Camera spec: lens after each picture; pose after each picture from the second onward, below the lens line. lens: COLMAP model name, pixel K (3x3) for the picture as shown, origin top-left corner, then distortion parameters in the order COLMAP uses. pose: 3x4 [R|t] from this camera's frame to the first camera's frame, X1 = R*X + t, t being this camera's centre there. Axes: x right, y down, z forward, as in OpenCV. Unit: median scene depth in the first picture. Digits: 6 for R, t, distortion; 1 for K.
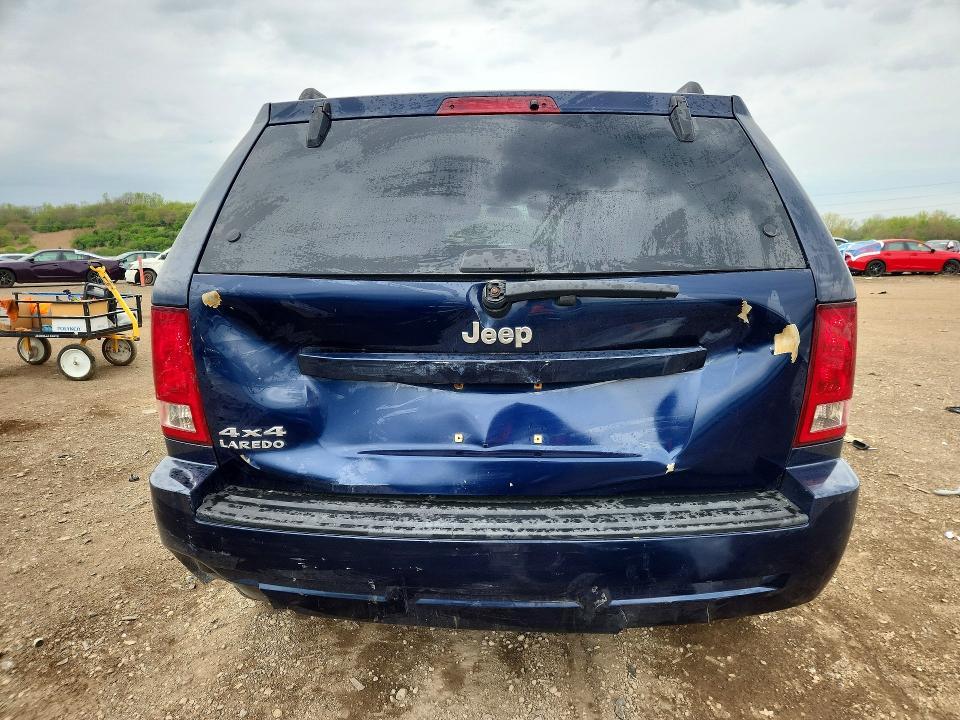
lens RADIAL K [[705.0, 0, 480.0], [0, 705.0, 360.0], [0, 0, 1]] dist [0.000193, 0.001159]
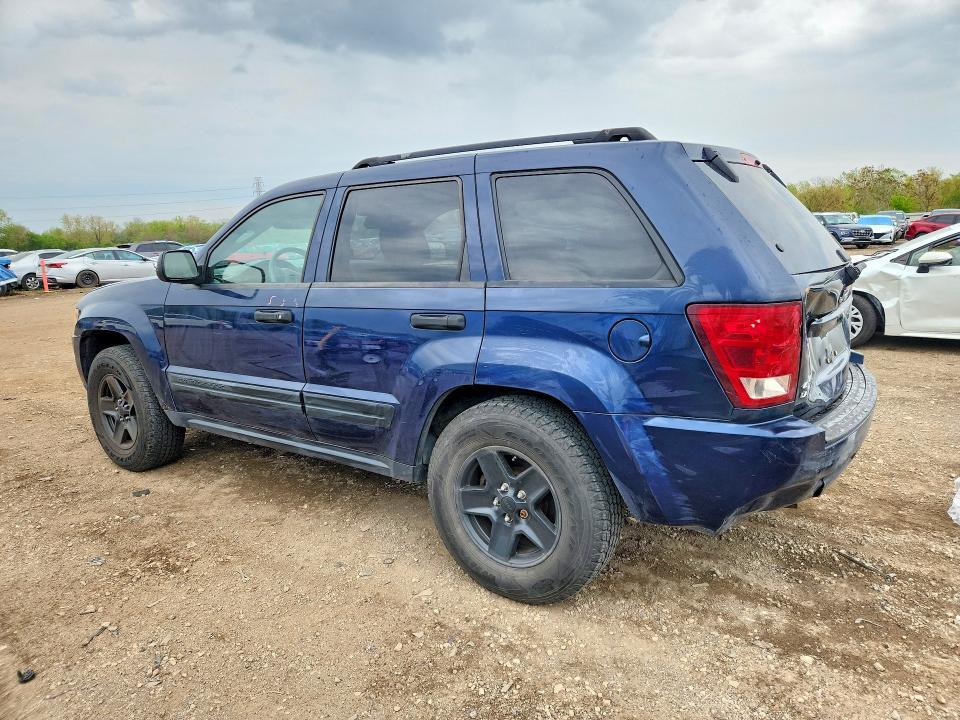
lens RADIAL K [[705.0, 0, 480.0], [0, 705.0, 360.0], [0, 0, 1]] dist [0.000193, 0.001159]
pose [[0.466266, -0.155742, 0.870827, -1.296728], [0.157280, 0.983293, 0.091643, -0.129055], [-0.870551, 0.094234, 0.482971, 0.602796]]
